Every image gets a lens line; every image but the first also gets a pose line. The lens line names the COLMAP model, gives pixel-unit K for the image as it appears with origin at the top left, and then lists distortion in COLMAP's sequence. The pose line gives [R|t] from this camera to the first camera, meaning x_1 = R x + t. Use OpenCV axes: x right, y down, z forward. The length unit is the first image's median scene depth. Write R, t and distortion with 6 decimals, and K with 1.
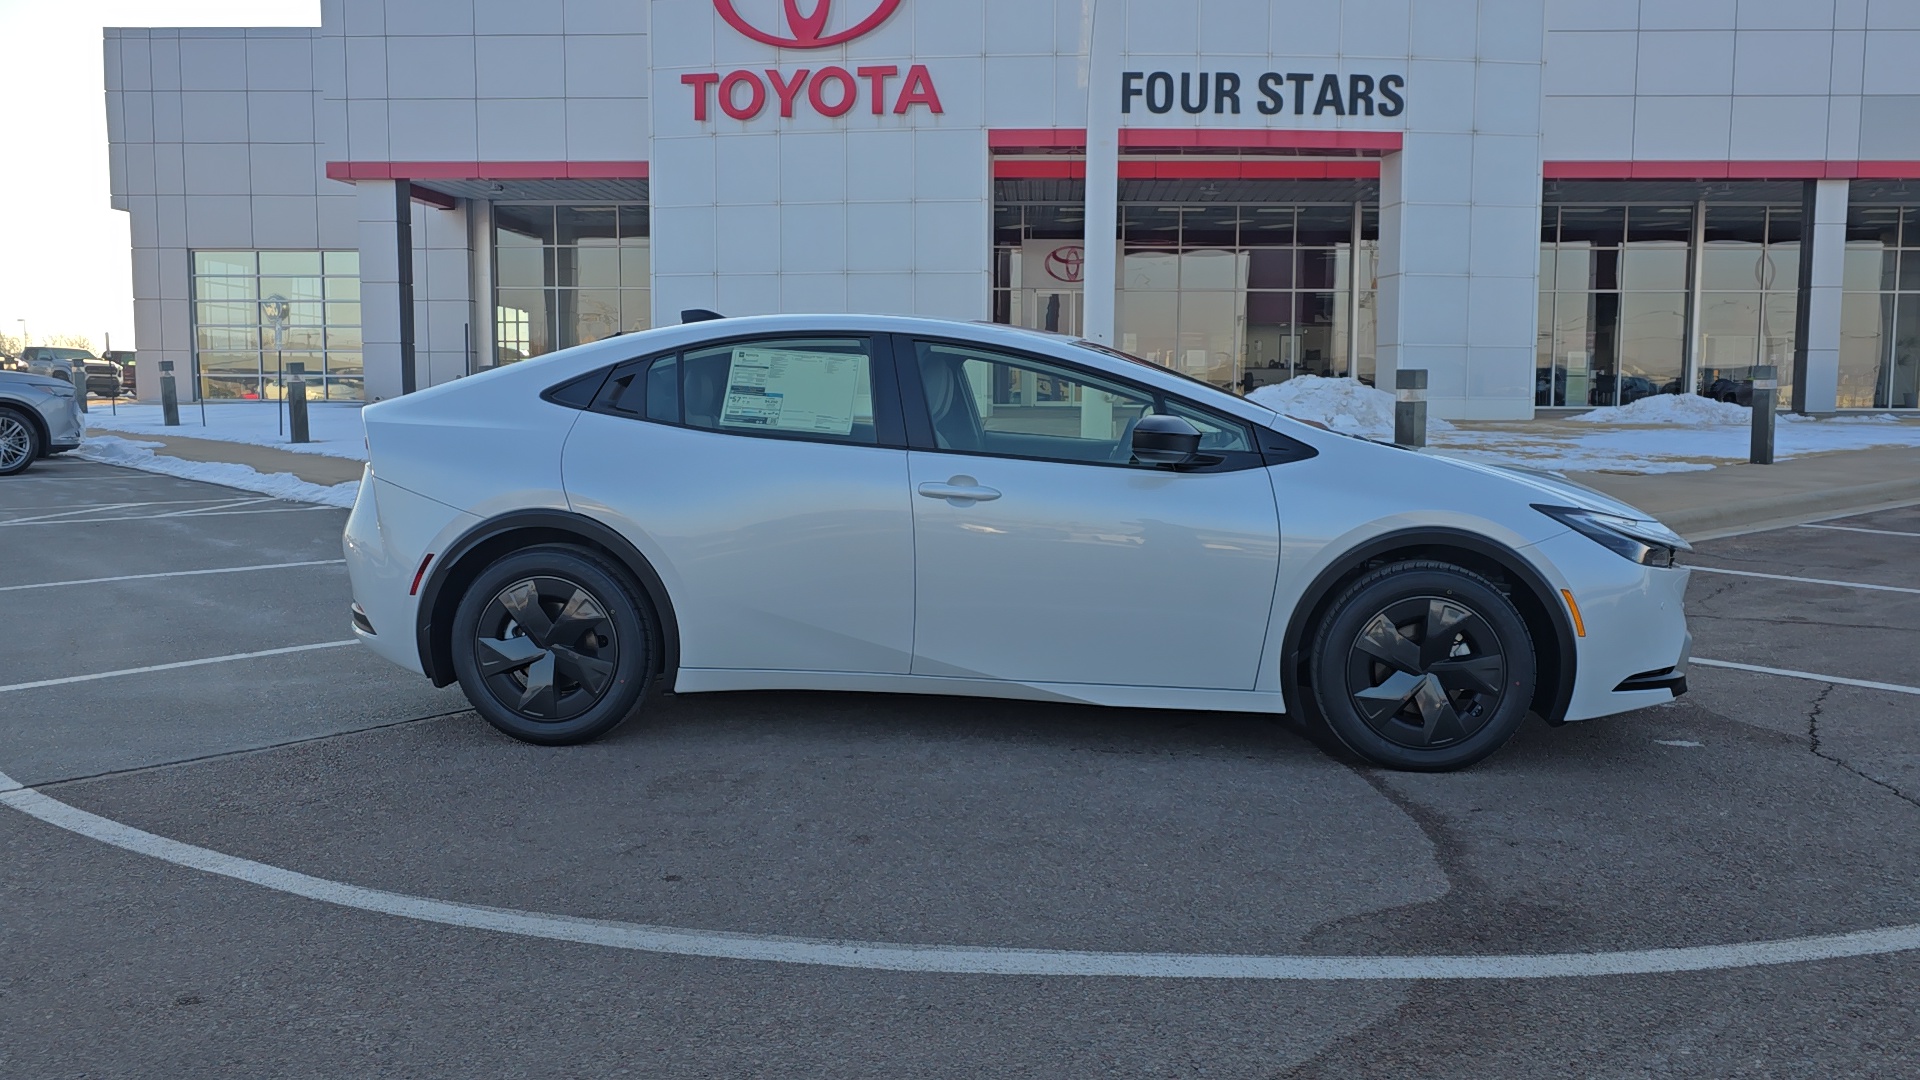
lens RADIAL K [[1579.5, 0, 958.3], [0, 1579.5, 548.7], [0, 0, 1]] dist [-0.006892, 0.003347]
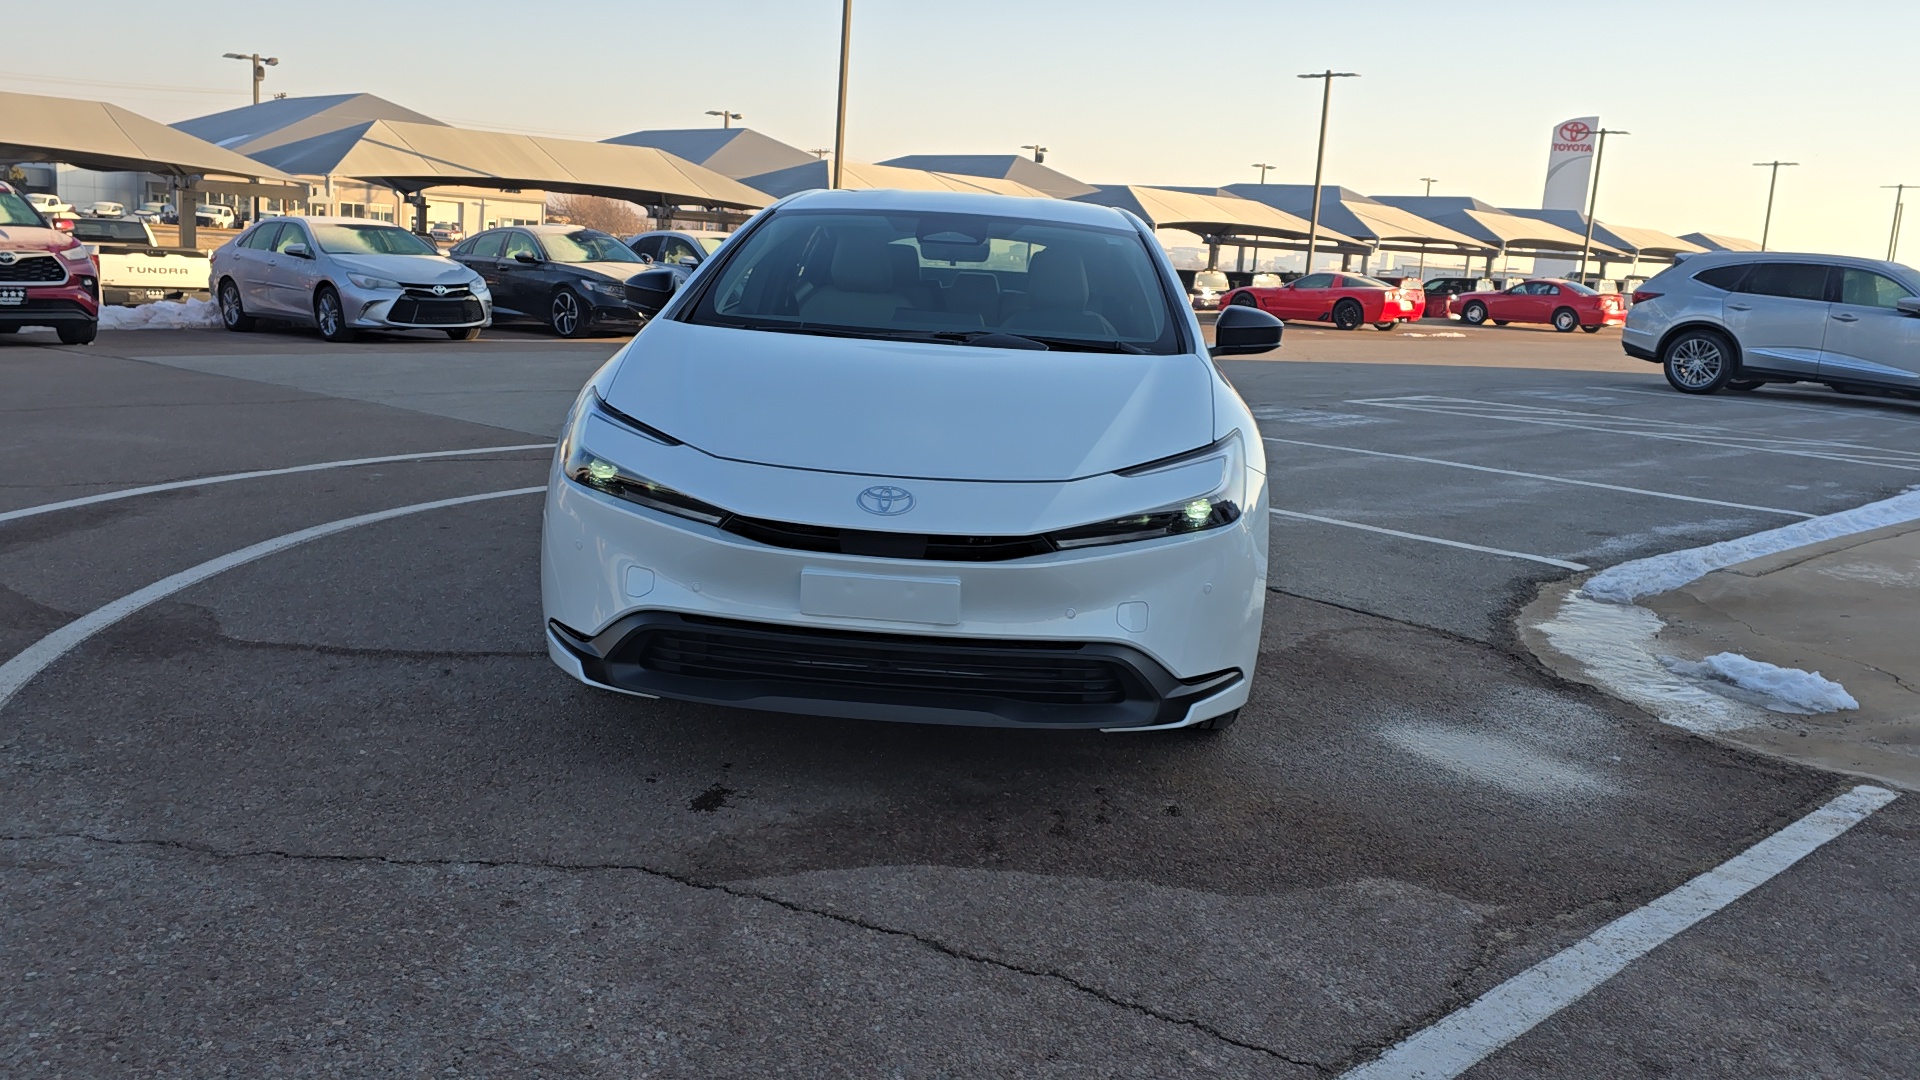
lens RADIAL K [[1585.9, 0, 965.6], [0, 1585.9, 531.6], [0, 0, 1]] dist [-0.004493, 0.003534]
pose [[0.061774, 0.174194, -0.982772, 0.172955], [-0.172119, 0.971760, 0.161424, -0.017454], [0.983137, 0.159182, 0.090011, 0.162386]]
